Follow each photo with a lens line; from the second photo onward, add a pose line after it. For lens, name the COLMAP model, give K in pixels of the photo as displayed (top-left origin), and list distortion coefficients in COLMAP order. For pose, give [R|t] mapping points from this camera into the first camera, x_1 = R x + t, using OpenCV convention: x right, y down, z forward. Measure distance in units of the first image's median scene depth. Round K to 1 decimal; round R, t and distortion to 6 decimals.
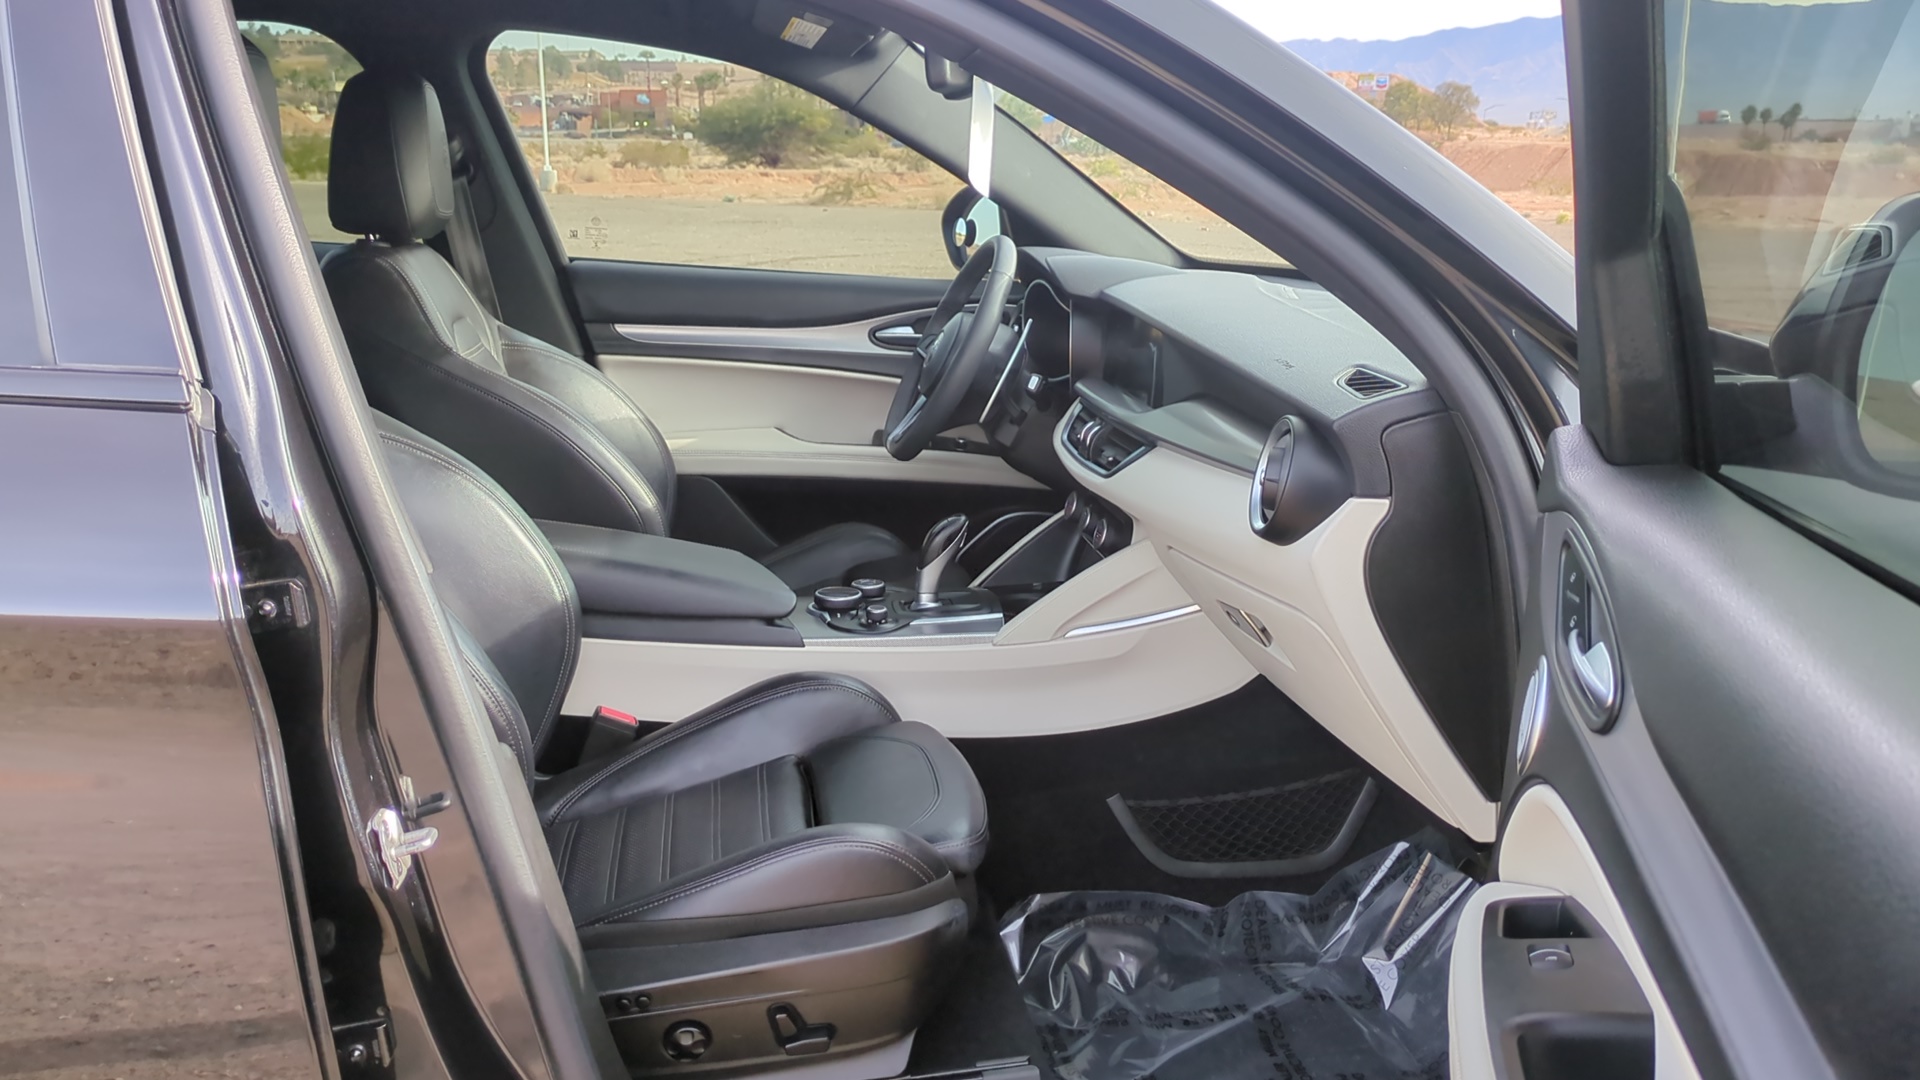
lens RADIAL K [[1642.1, 0, 971.1], [0, 1642.1, 511.7], [0, 0, 1]] dist [0.062906, -0.072399]
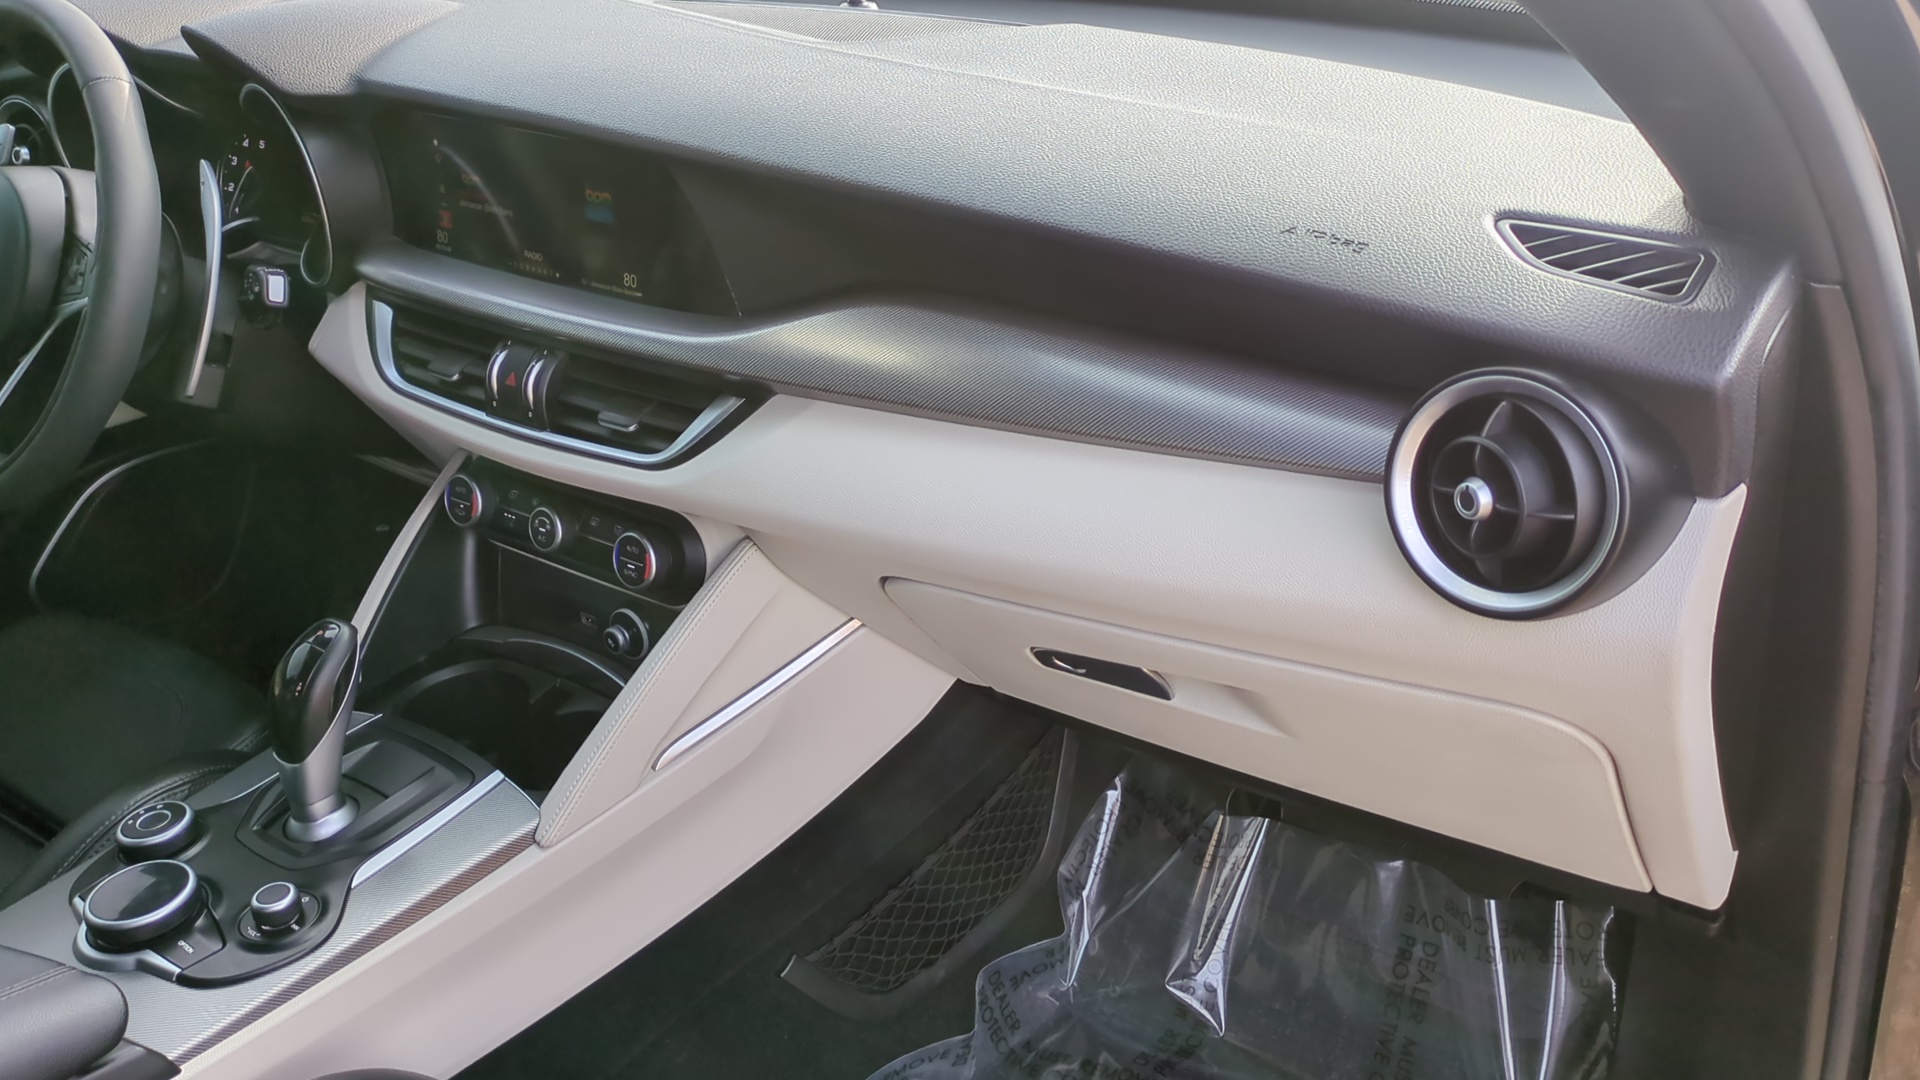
lens RADIAL K [[1642.1, 0, 972.6], [0, 1642.1, 531.1], [0, 0, 1]] dist [0.062906, -0.072399]
pose [[0.728128, -0.388060, 0.565012, -0.136041], [0.231602, 0.915111, 0.330049, -0.142788], [-0.645128, -0.109460, 0.756193, 0.520002]]
